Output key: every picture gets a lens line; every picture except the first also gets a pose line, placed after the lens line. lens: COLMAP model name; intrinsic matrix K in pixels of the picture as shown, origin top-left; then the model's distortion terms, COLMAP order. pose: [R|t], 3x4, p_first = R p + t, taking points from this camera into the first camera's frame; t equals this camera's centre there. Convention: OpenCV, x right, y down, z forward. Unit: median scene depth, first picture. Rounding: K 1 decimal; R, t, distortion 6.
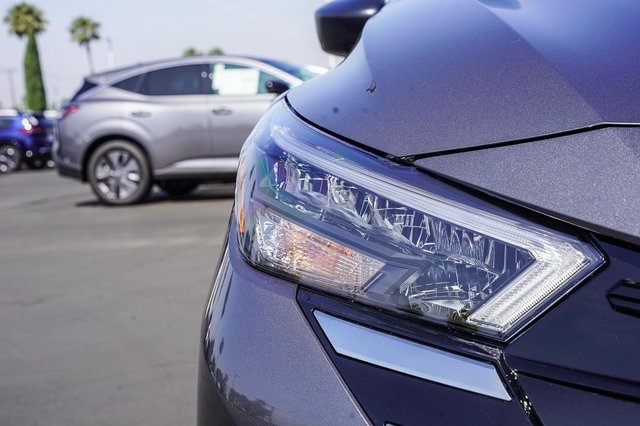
lens RADIAL K [[1049.7, 0, 320.0], [0, 1049.7, 213.0], [0, 0, 1]] dist [0.005185, 0.011096]
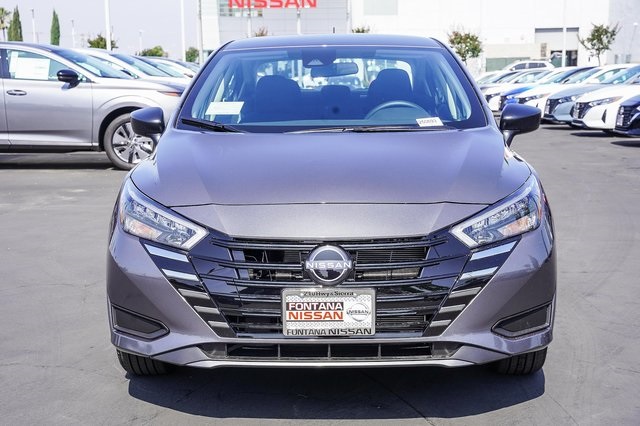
lens RADIAL K [[1018.8, 0, 320.0], [0, 1018.8, 213.0], [0, 0, 1]] dist [0.188977, 0.091471]
pose [[0.974848, 0.033245, 0.220378, -0.207275], [-0.040699, 0.998740, 0.029367, -0.159572], [-0.219124, -0.037598, 0.974972, -2.835393]]
